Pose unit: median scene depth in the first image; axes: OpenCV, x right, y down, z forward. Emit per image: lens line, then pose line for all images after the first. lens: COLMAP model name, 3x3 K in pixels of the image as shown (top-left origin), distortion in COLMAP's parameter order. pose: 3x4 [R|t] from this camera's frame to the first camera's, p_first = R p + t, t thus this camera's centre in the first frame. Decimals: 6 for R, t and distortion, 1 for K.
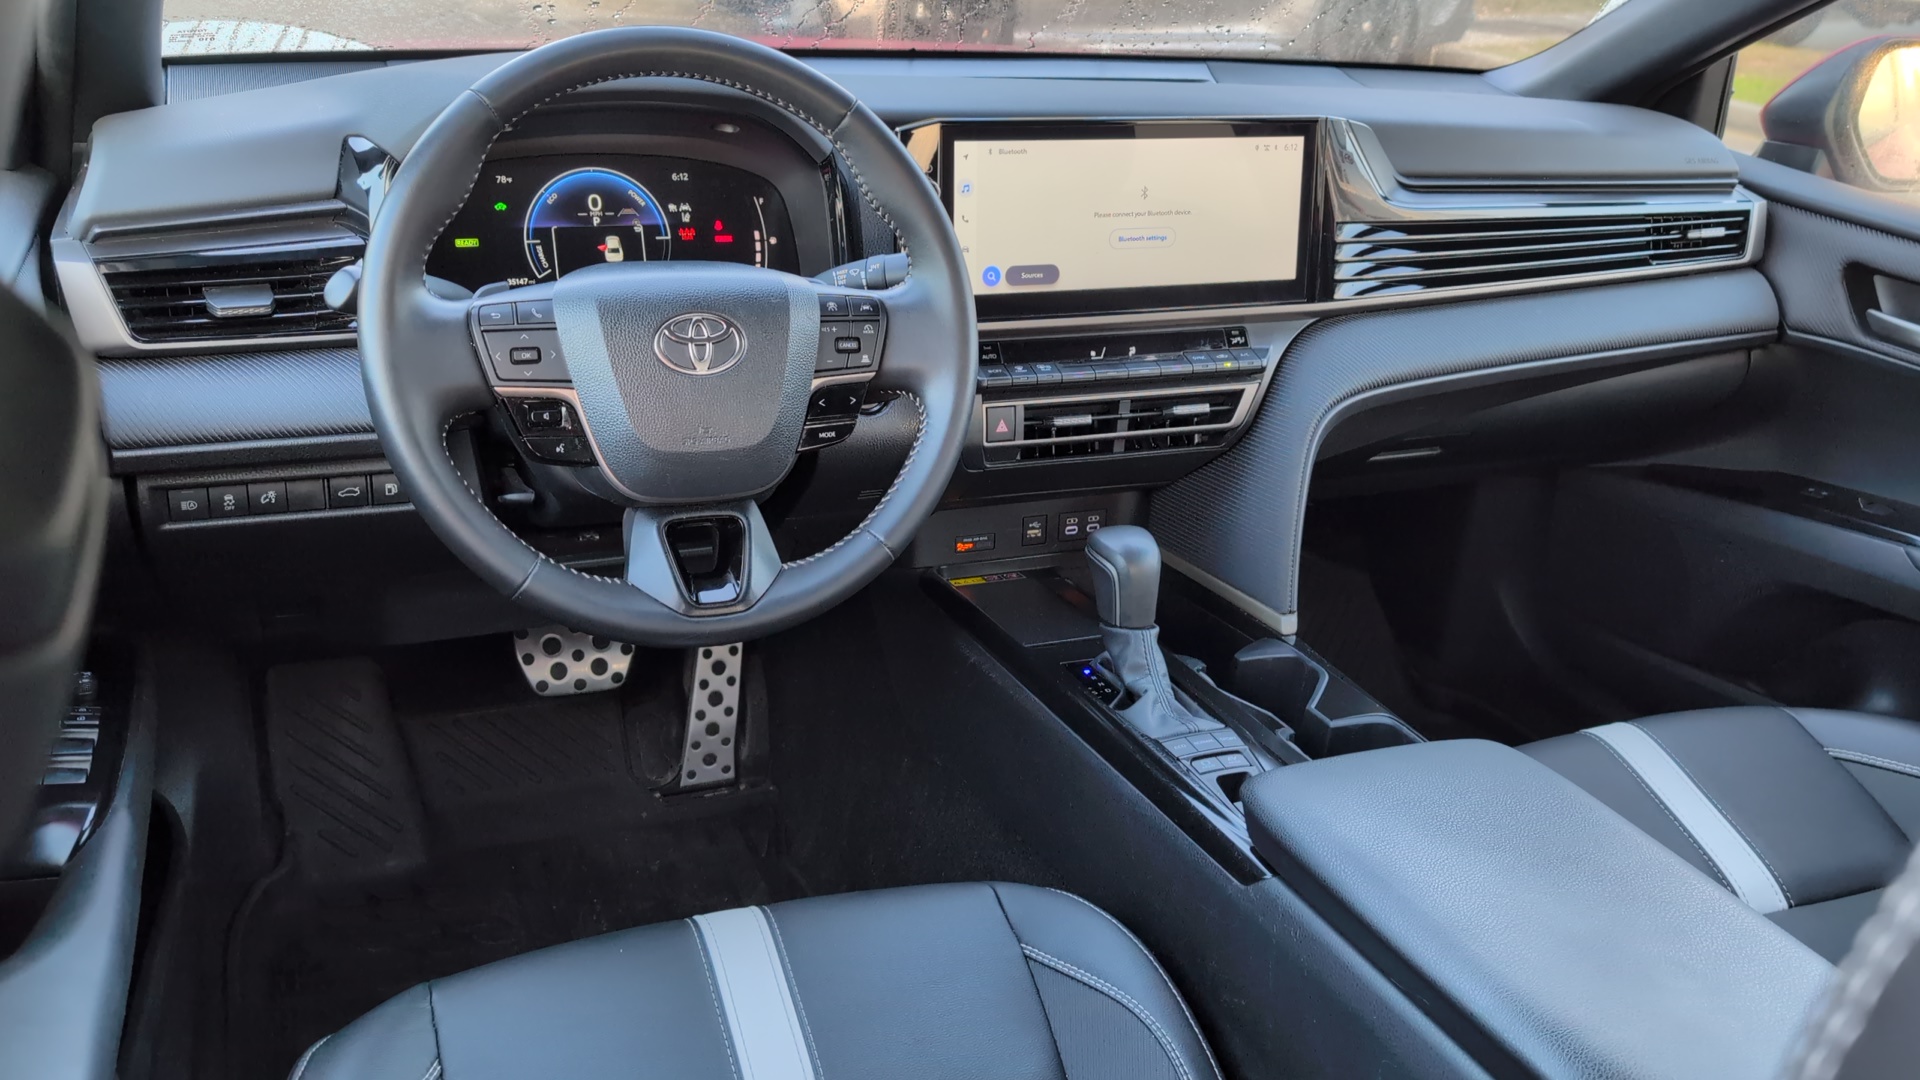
lens RADIAL K [[1577.6, 0, 965.4], [0, 1577.6, 531.9], [0, 0, 1]] dist [0.013463, -0.019406]
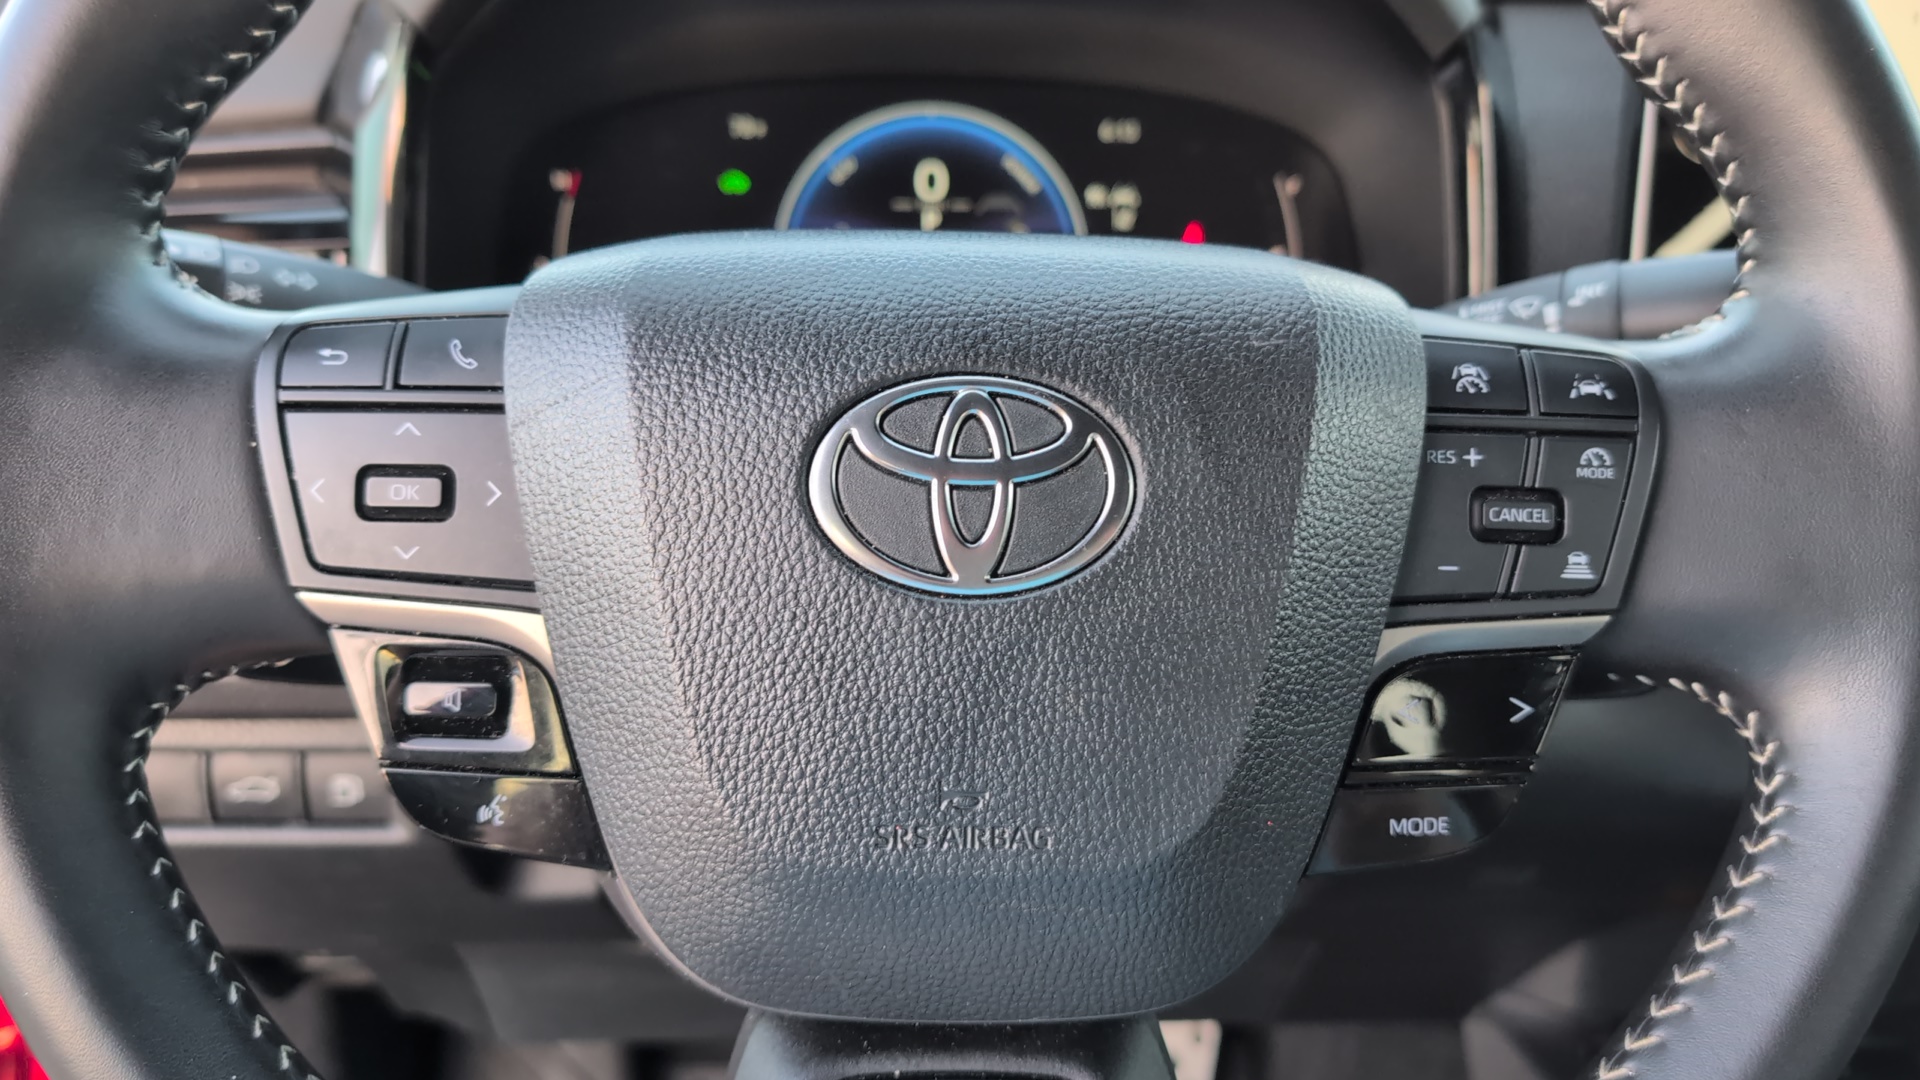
lens RADIAL K [[1577.6, 0, 974.3], [0, 1577.6, 547.6], [0, 0, 1]] dist [0.013463, -0.019406]
pose [[0.938982, 0.062768, -0.338191, -0.074403], [-0.091550, 0.993350, -0.069823, -0.089063], [0.331560, 0.096524, 0.938484, 0.745333]]
